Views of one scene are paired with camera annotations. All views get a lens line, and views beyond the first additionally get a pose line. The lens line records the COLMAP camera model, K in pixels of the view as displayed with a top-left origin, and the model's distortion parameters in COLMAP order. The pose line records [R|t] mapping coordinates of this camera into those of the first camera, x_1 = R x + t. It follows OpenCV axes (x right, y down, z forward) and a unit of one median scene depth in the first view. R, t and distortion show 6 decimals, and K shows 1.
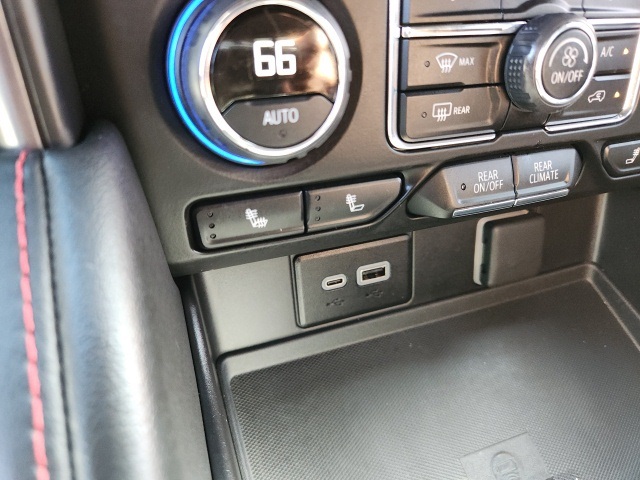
lens RADIAL K [[429.8, 0, 320.0], [0, 429.8, 240.0], [0, 0, 1]] dist [0.051918, -0.054255]
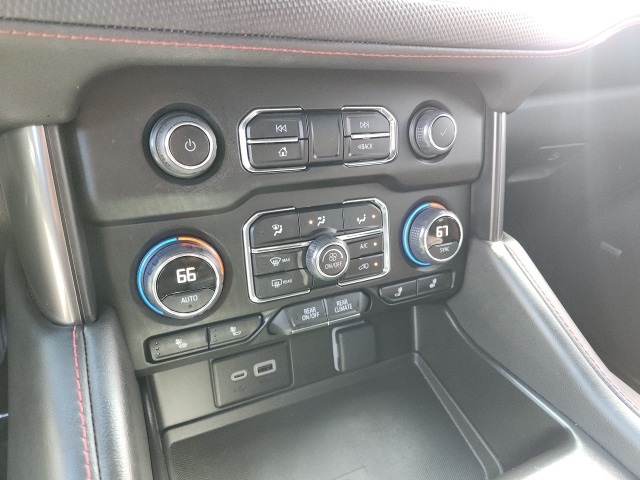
lens RADIAL K [[423.8, 0, 320.0], [0, 423.8, 240.0], [0, 0, 1]] dist [0.042223, -0.047130]
pose [[0.995590, -0.037261, 0.086091, 0.306263], [0.054951, 0.975443, -0.213287, -0.055894], [-0.076029, 0.217078, 0.973189, -0.959444]]
